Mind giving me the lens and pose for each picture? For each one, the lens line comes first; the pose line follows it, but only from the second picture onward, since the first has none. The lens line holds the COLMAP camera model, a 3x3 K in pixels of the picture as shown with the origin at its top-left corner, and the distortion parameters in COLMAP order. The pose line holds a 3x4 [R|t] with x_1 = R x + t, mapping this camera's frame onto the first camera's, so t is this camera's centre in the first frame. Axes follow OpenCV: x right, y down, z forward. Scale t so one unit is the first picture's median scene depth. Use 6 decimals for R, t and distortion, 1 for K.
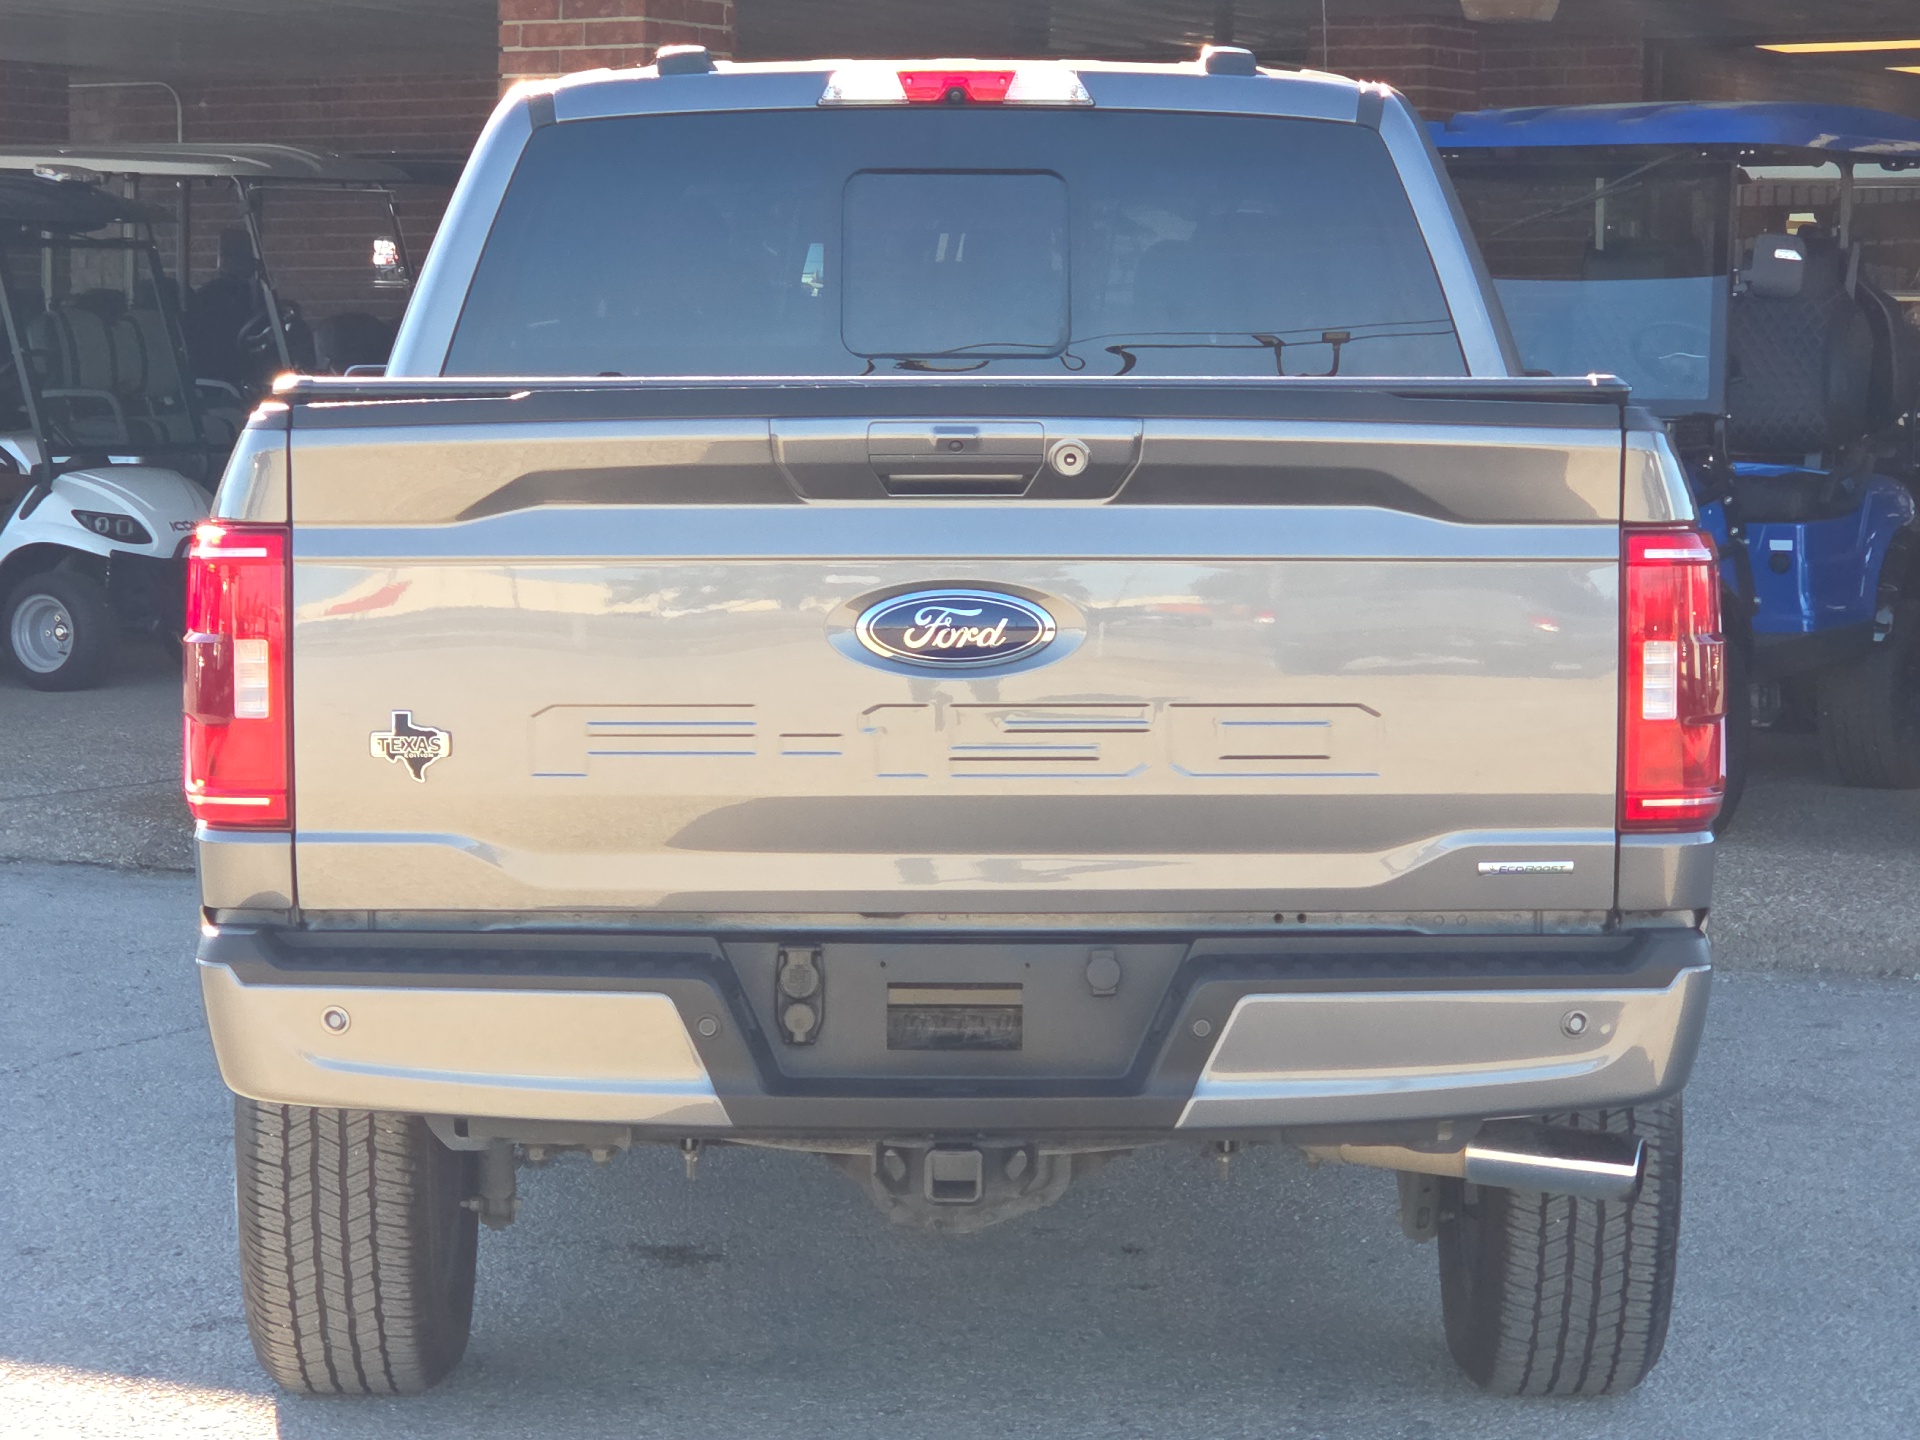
lens RADIAL K [[4934.7, 0, 956.5], [0, 4934.7, 736.3], [0, 0, 1]] dist [-0.471102, 0.000000]
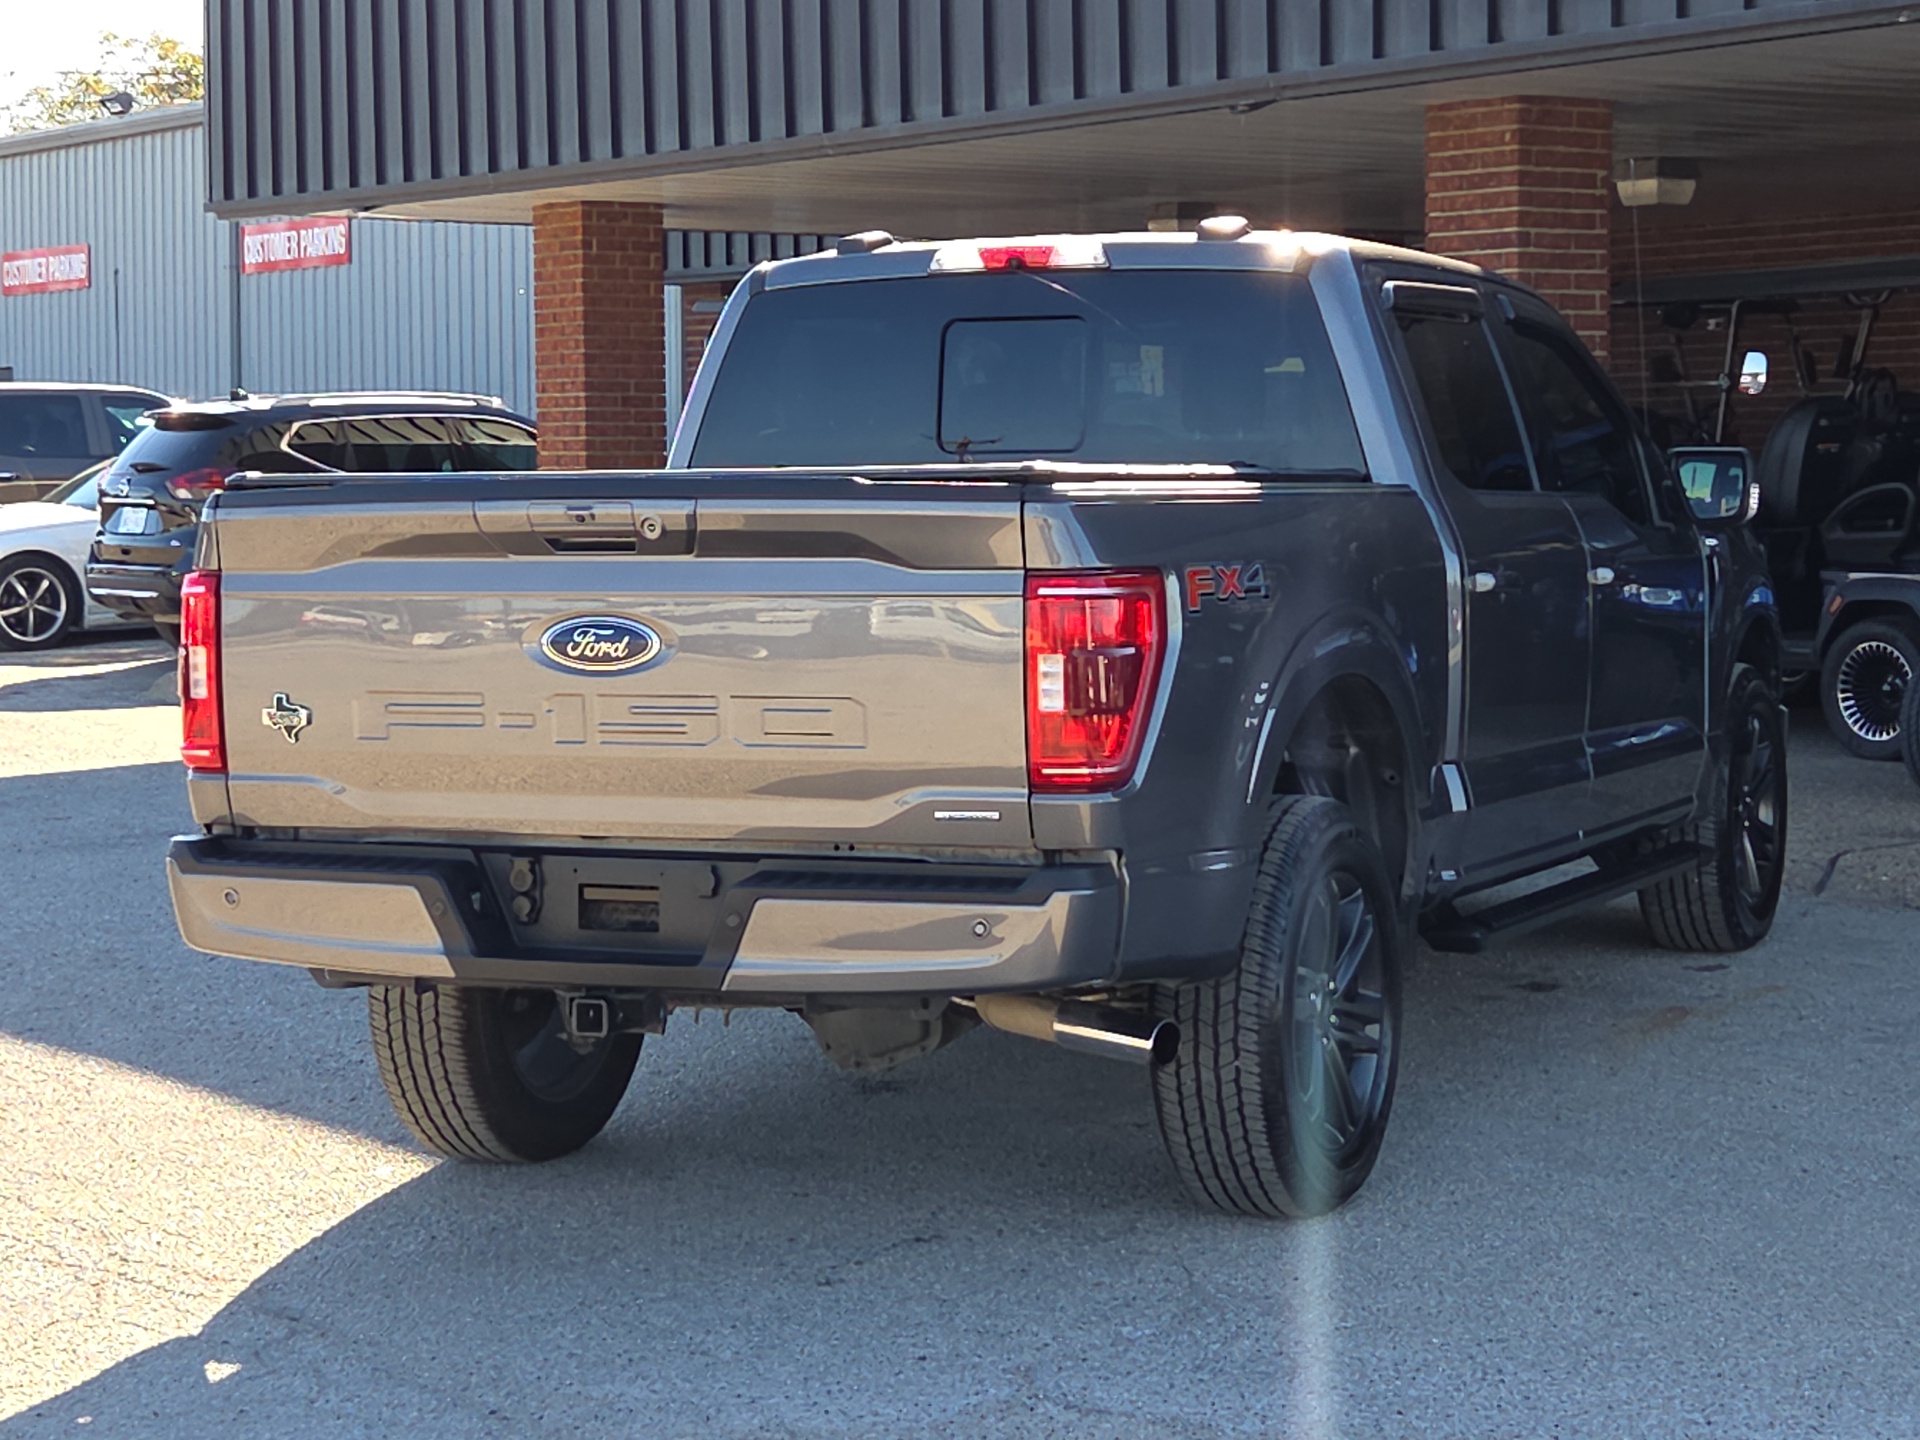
lens RADIAL K [[3704.1, 0, 967.6], [0, 3704.1, 723.4], [0, 0, 1]] dist [0.163960, 0.000000]
pose [[0.916399, 0.013685, -0.400032, 0.539022], [-0.014622, 0.999893, 0.000711, -0.000349], [0.399999, 0.005197, 0.916501, 0.030466]]
